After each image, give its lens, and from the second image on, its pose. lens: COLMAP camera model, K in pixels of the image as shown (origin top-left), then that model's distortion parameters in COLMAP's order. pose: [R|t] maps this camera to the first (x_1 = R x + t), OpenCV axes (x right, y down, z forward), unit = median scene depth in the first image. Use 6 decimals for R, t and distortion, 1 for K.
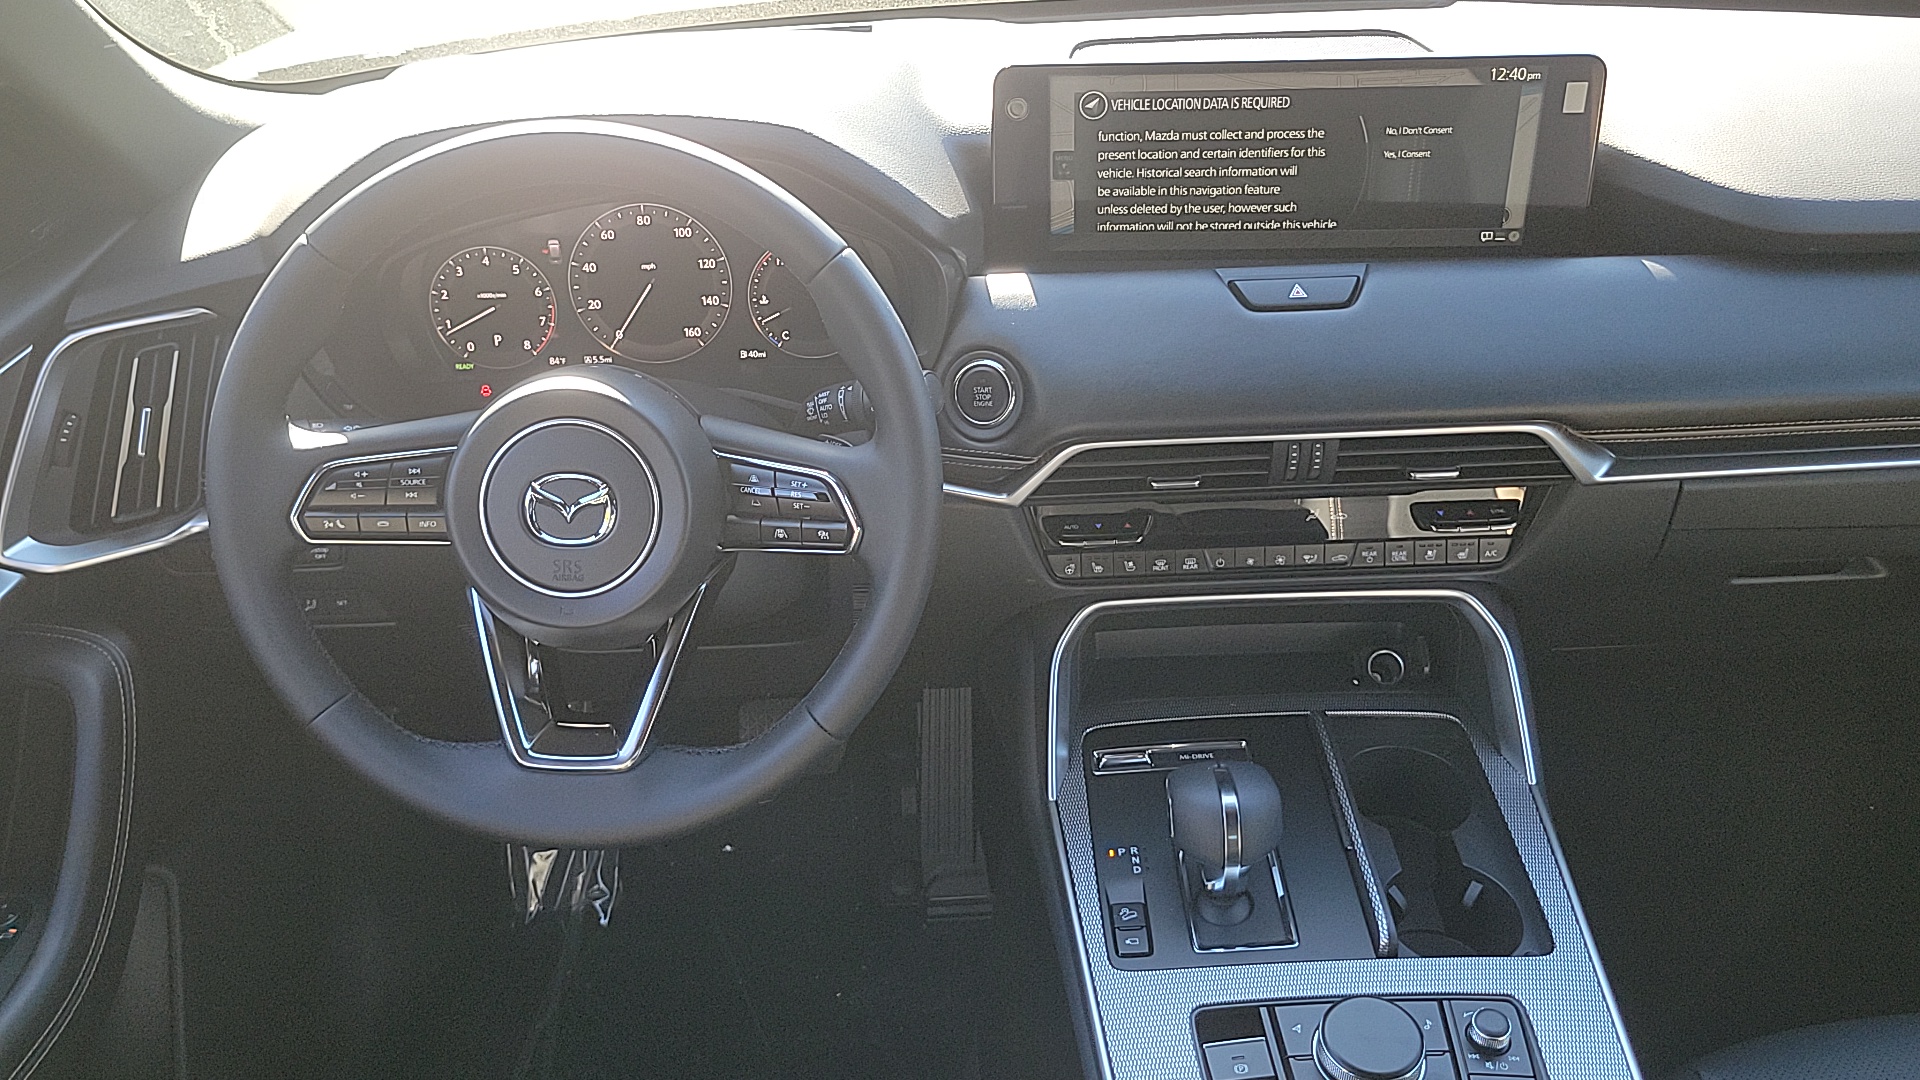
lens RADIAL K [[1534.6, 0, 960.0], [0, 1534.6, 540.0], [0, 0, 1]] dist [0.013724, -0.004114]
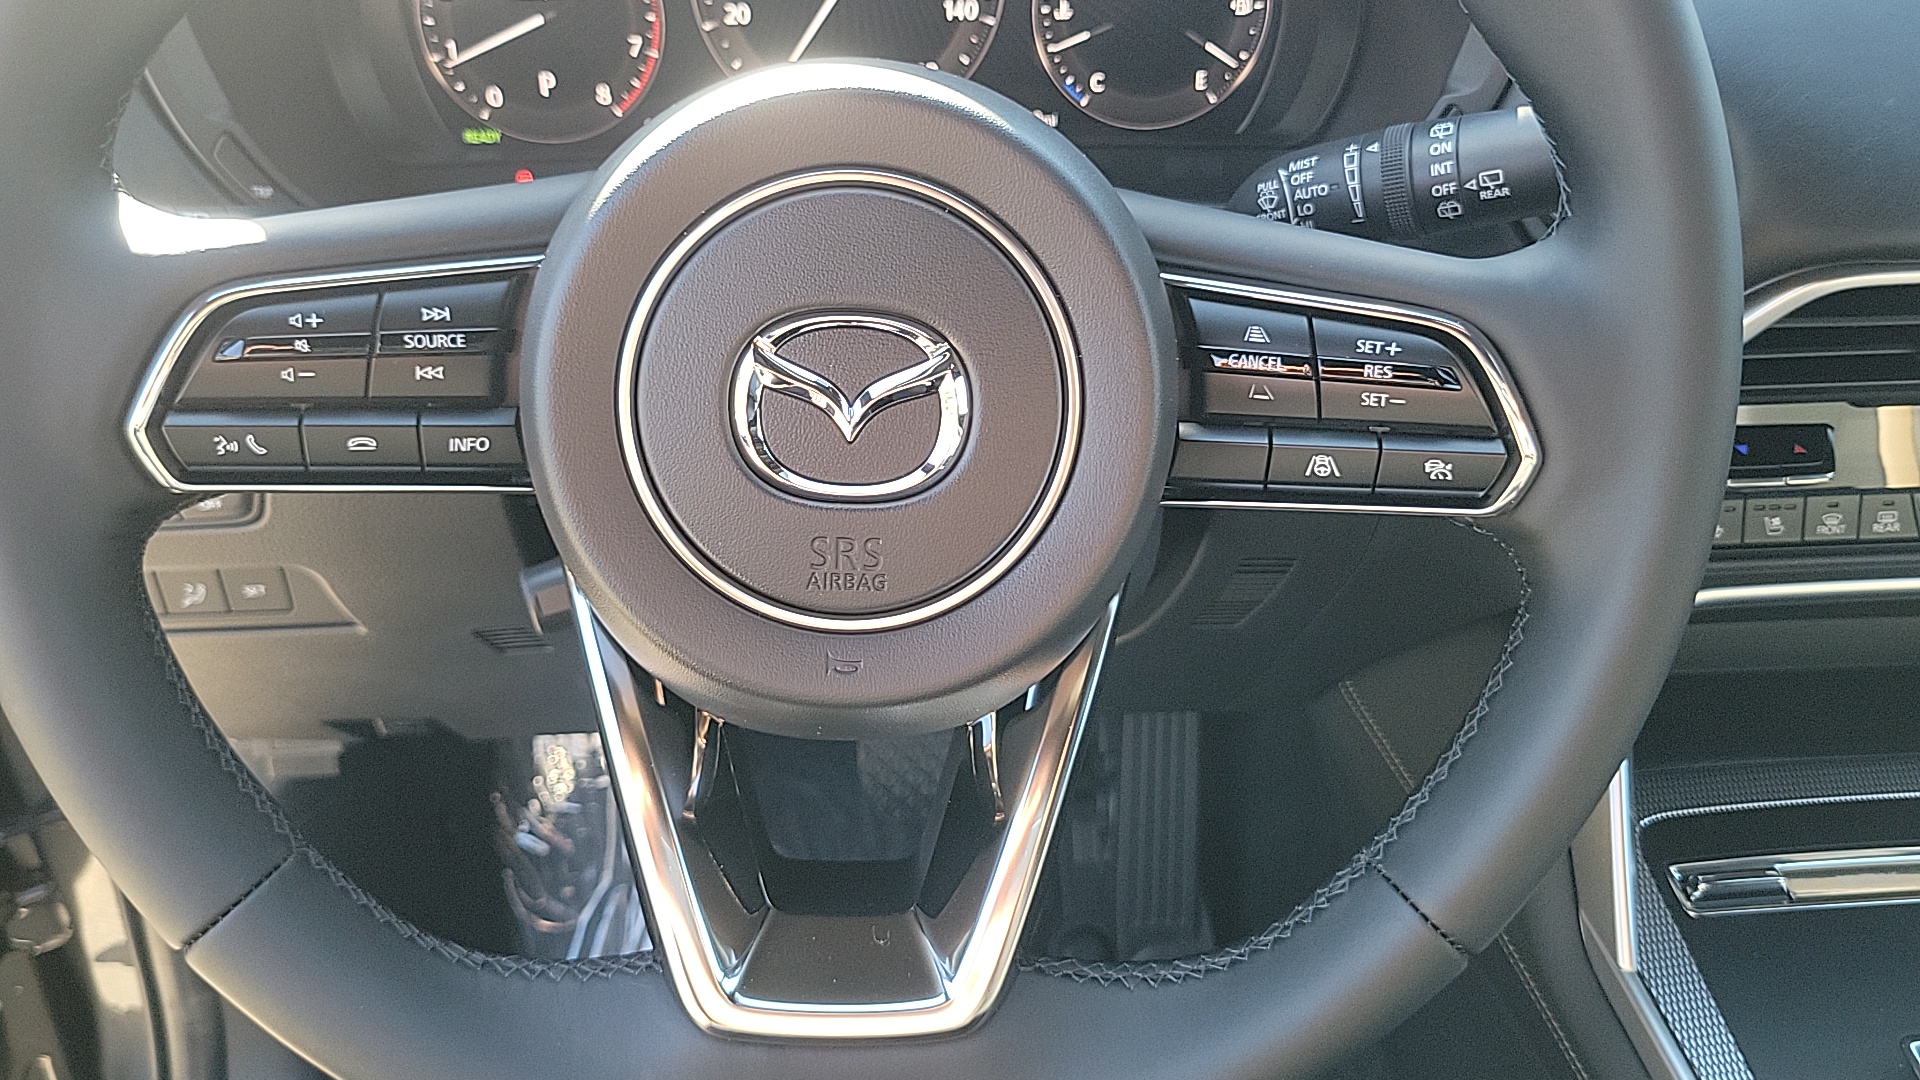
lens RADIAL K [[1483.5, 0, 903.9], [0, 1483.5, 546.8], [0, 0, 1]] dist [-0.005582, -0.002883]
pose [[0.998983, -0.003265, 0.044971, -0.248780], [0.000572, 0.998213, 0.059755, -0.006501], [-0.045086, -0.059669, 0.997200, 0.598180]]
